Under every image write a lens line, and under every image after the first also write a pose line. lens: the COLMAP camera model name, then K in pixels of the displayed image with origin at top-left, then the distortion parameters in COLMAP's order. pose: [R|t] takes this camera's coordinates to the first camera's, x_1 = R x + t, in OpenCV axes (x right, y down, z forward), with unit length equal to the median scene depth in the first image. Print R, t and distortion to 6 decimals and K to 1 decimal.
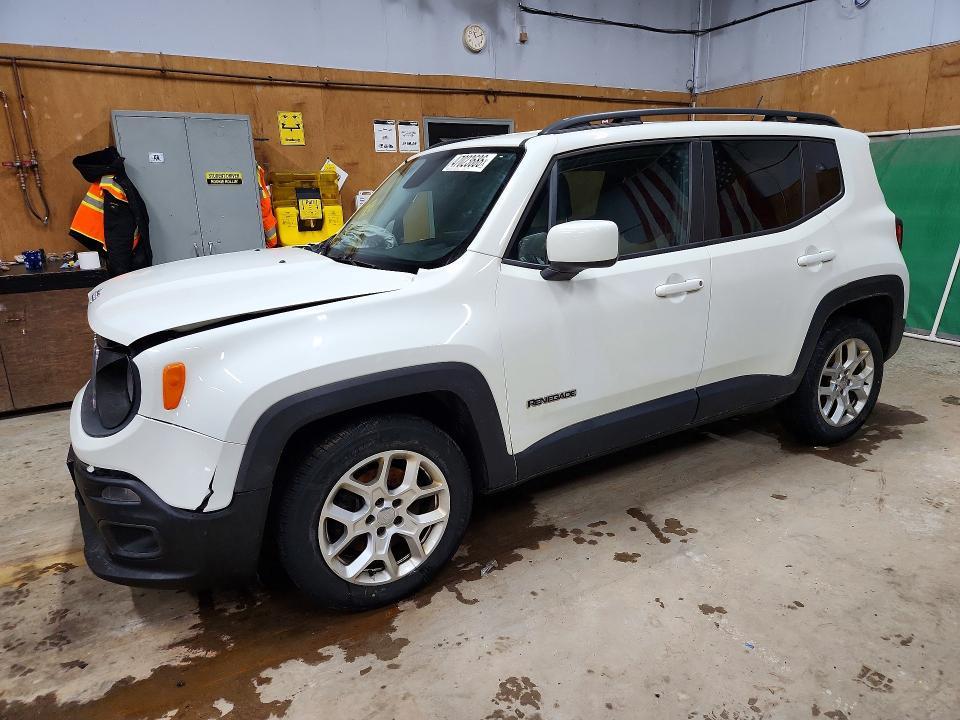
lens RADIAL K [[711.3, 0, 484.4], [0, 711.3, 360.8], [0, 0, 1]] dist [0.054685, -0.035960]
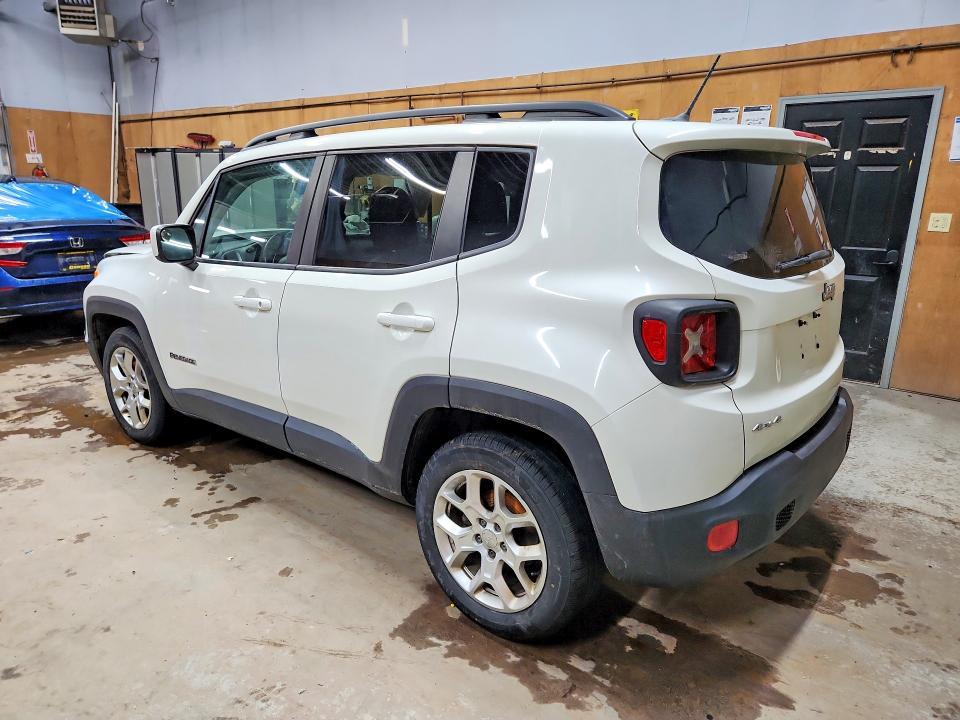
lens RADIAL K [[711.3, 0, 484.6], [0, 711.3, 360.4], [0, 0, 1]] dist [0.054685, -0.035960]
pose [[0.269255, 0.267110, -0.925286, 1.147944], [-0.237126, 0.949577, 0.205120, -0.270381], [0.933420, 0.164180, 0.319017, 0.868282]]
